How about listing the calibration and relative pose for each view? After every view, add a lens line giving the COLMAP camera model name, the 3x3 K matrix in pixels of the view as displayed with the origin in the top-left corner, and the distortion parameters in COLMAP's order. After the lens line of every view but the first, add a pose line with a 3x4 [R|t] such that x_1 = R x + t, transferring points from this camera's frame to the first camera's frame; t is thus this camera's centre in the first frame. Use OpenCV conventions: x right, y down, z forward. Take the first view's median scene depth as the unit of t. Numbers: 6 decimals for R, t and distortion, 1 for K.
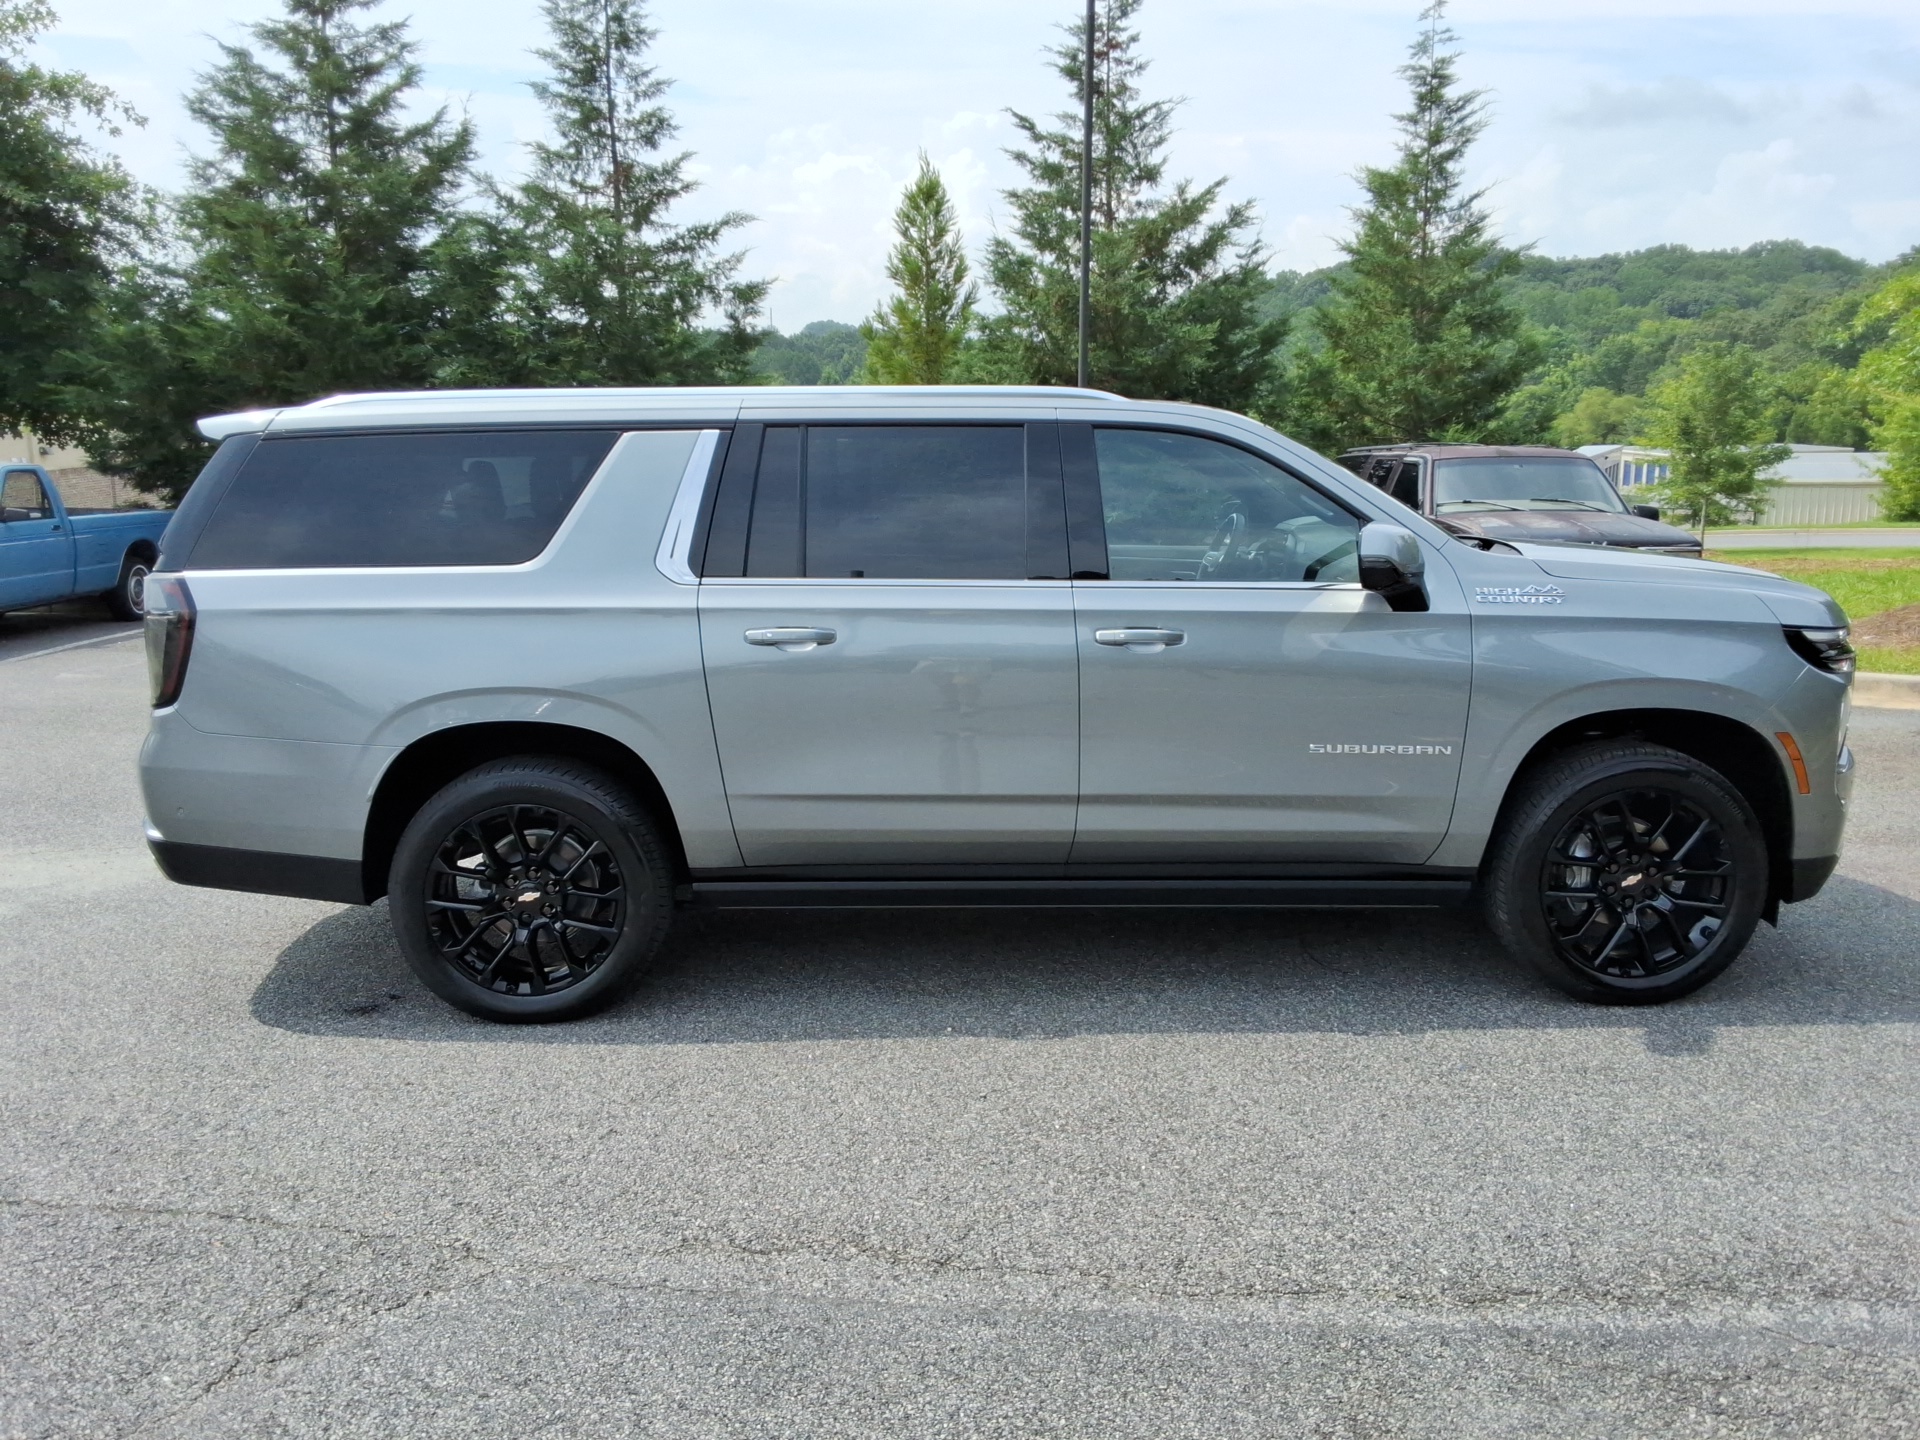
lens RADIAL K [[1530.2, 0, 975.7], [0, 1530.2, 736.6], [0, 0, 1]] dist [0.109199, -0.170002]
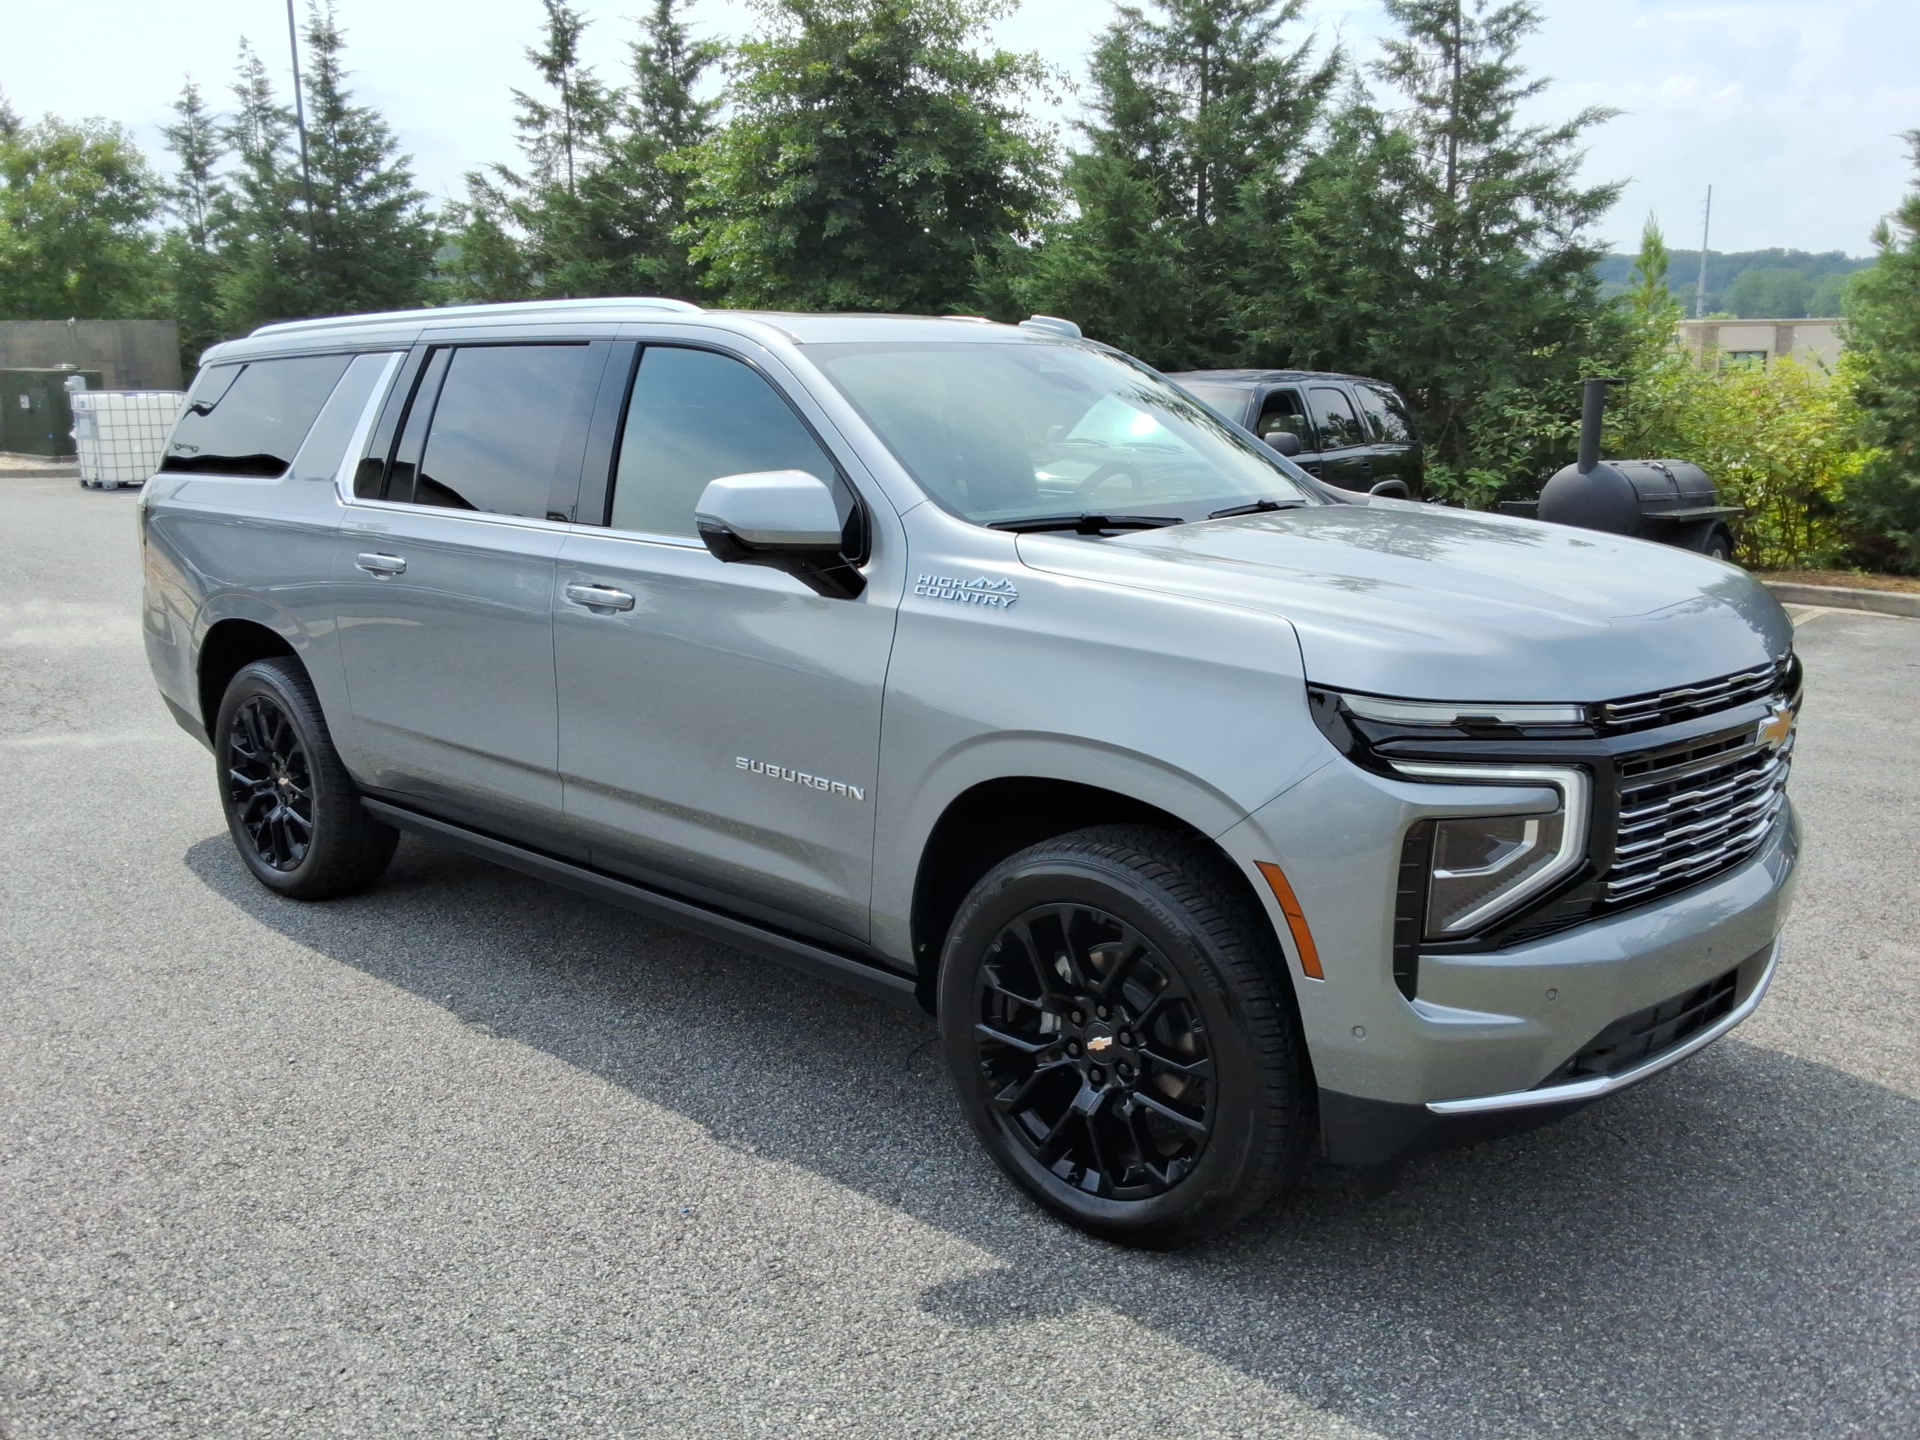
lens RADIAL K [[1530.2, 0, 975.7], [0, 1530.2, 736.6], [0, 0, 1]] dist [0.109199, -0.170002]
pose [[0.739929, 0.149419, -0.655881, 0.221045], [-0.125533, 0.988562, 0.083590, -0.023003], [0.660868, 0.020484, 0.750222, 0.135953]]
